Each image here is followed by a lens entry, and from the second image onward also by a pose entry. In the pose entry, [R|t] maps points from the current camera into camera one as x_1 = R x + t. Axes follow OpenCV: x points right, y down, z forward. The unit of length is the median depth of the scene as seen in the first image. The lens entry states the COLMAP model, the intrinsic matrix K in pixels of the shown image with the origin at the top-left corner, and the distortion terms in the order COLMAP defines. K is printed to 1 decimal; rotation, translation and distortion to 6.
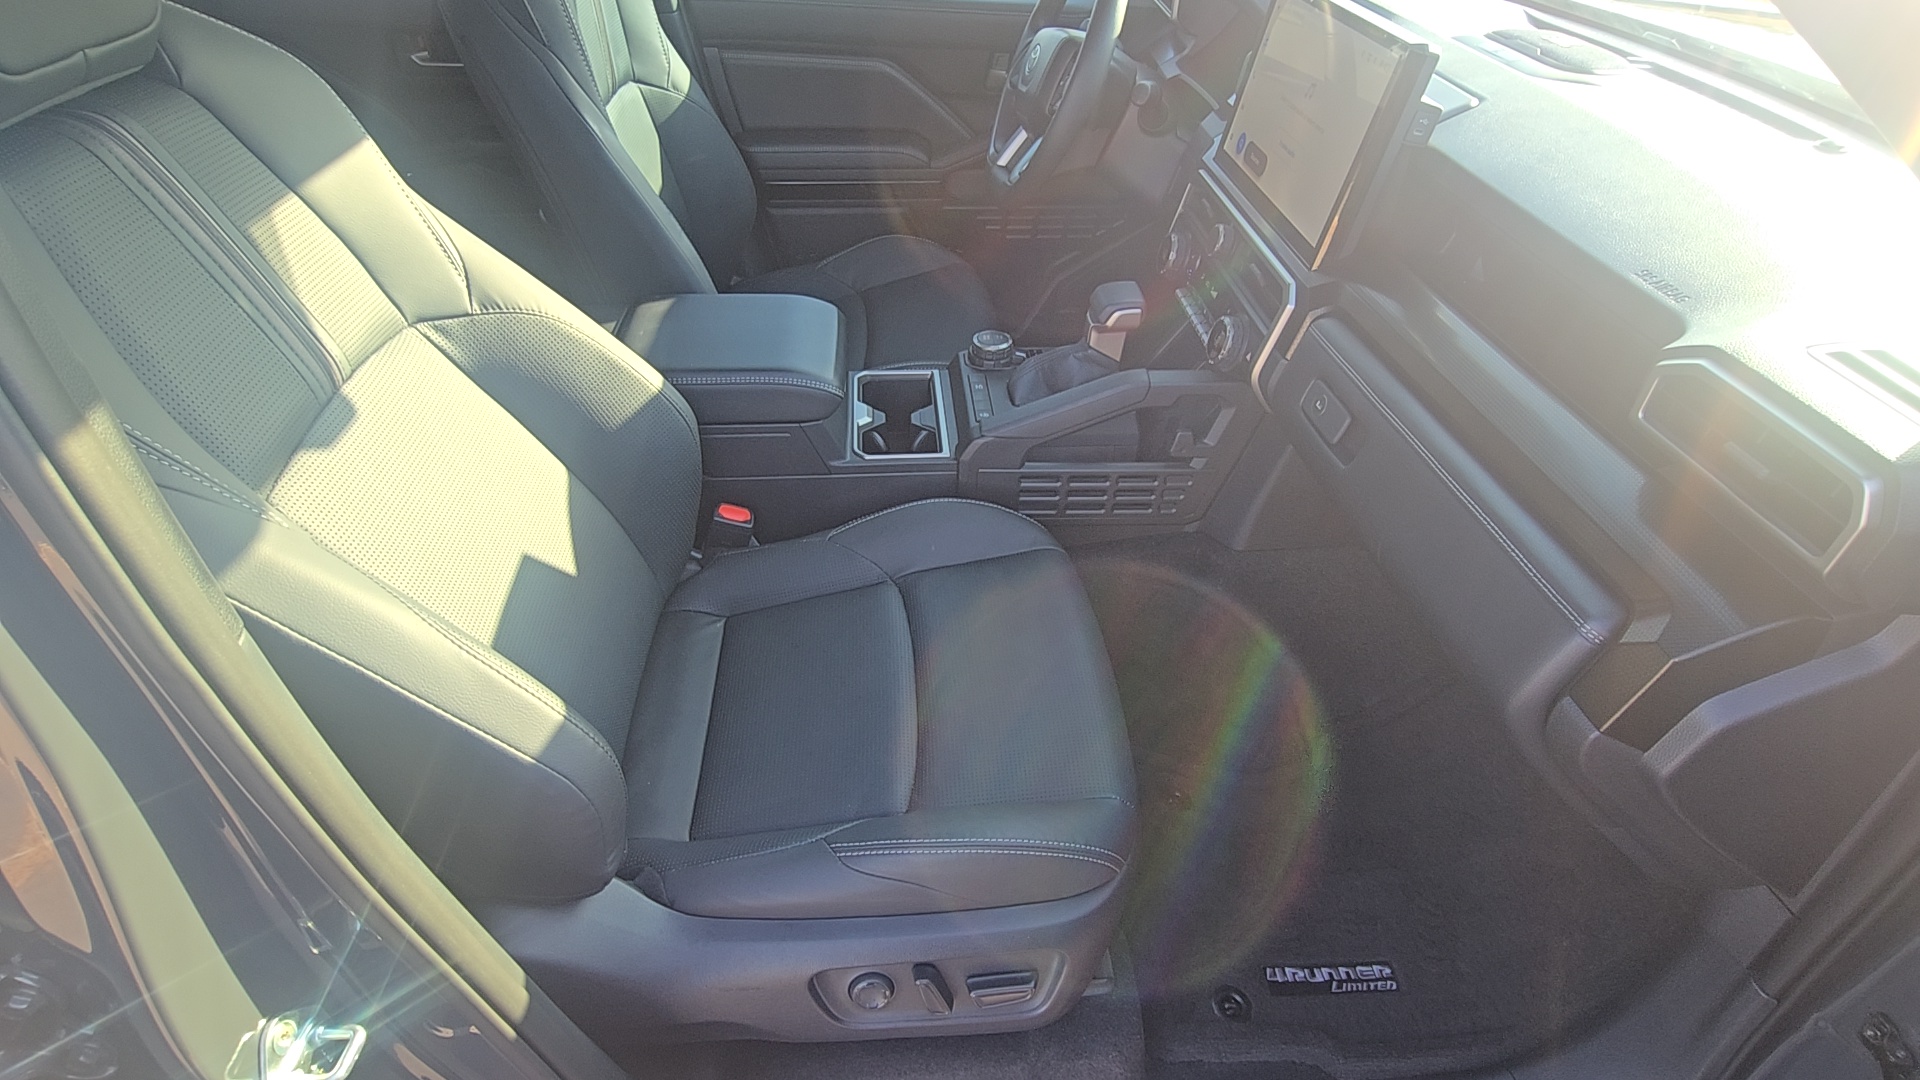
lens RADIAL K [[961.7, 0, 955.8], [0, 961.7, 546.2], [0, 0, 1]] dist [0.000773, 0.000749]
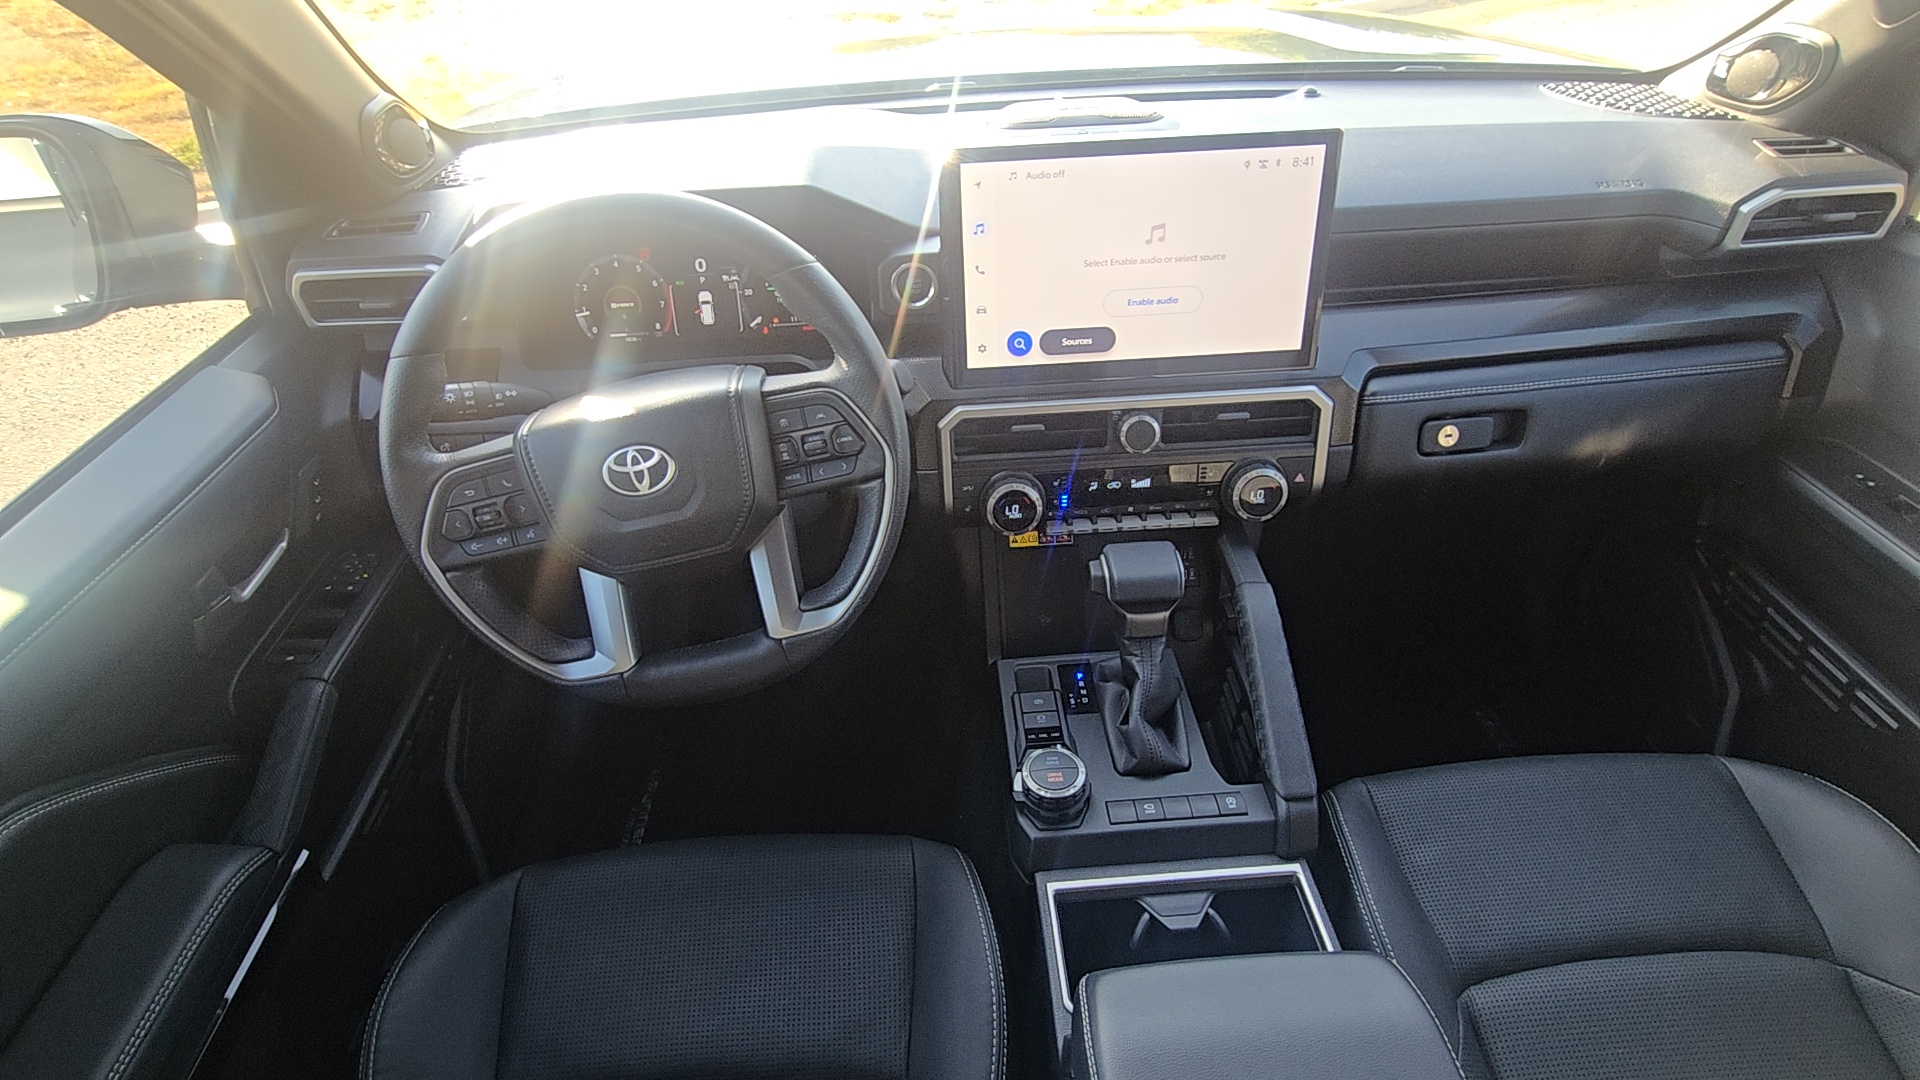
lens RADIAL K [[961.7, 0, 955.8], [0, 961.7, 546.2], [0, 0, 1]] dist [0.000773, 0.000749]
pose [[0.007727, -0.642108, 0.766575, -0.393308], [0.657328, 0.580960, 0.480005, -0.724173], [-0.753565, 0.500182, 0.426565, 0.790649]]
